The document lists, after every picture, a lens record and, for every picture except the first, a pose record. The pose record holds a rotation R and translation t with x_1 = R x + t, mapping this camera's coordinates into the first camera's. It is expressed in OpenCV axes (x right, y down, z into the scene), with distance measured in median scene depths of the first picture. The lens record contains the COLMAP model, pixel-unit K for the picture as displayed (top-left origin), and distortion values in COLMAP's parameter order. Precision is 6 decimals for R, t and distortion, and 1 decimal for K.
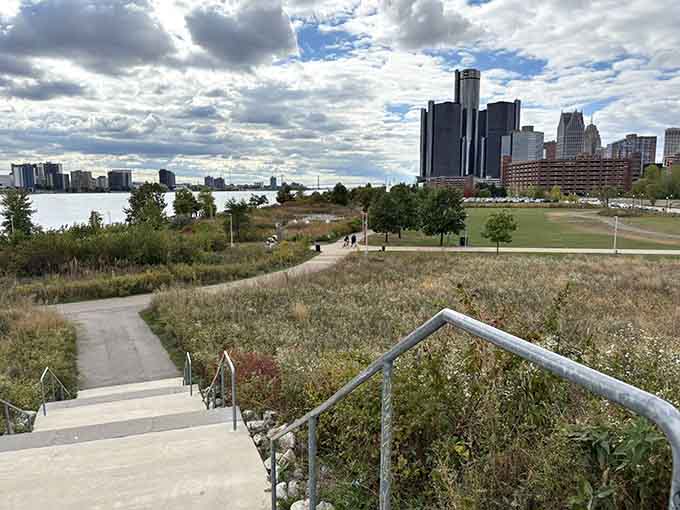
lens RADIAL K [[579.3, 0, 338.2], [0, 579.3, 256.7], [0, 0, 1]] dist [-0.000921, 0.000723]
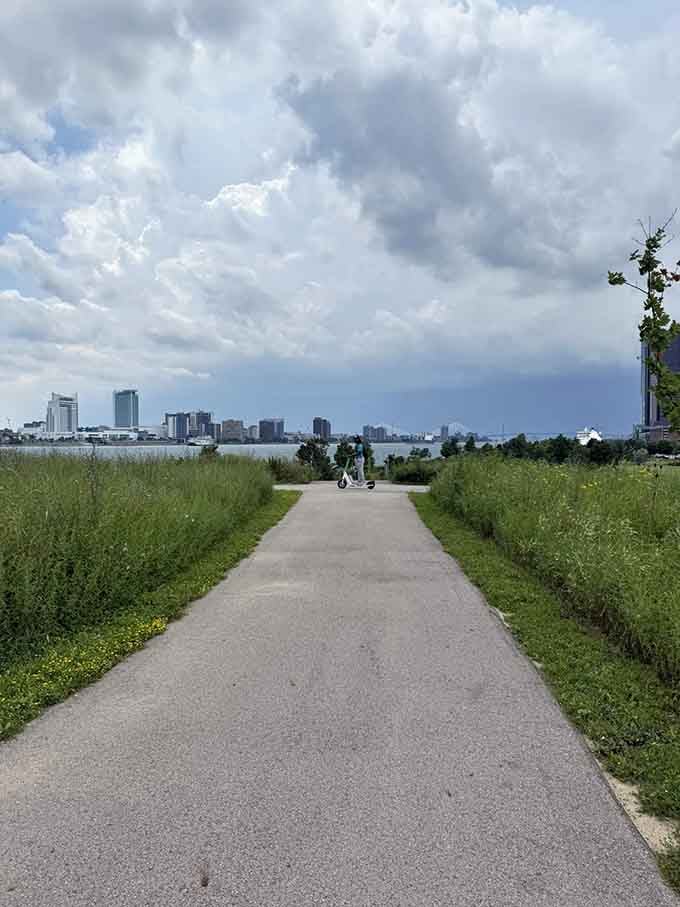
lens RADIAL K [[772.7, 0, 340.6], [0, 772.7, 453.4], [0, 0, 1]] dist [-0.000921, 0.000723]
pose [[0.963767, 0.009189, -0.266587, 0.054074], [-0.035372, 0.994983, -0.093580, 0.014569], [0.264390, 0.099619, 0.959257, -0.138457]]
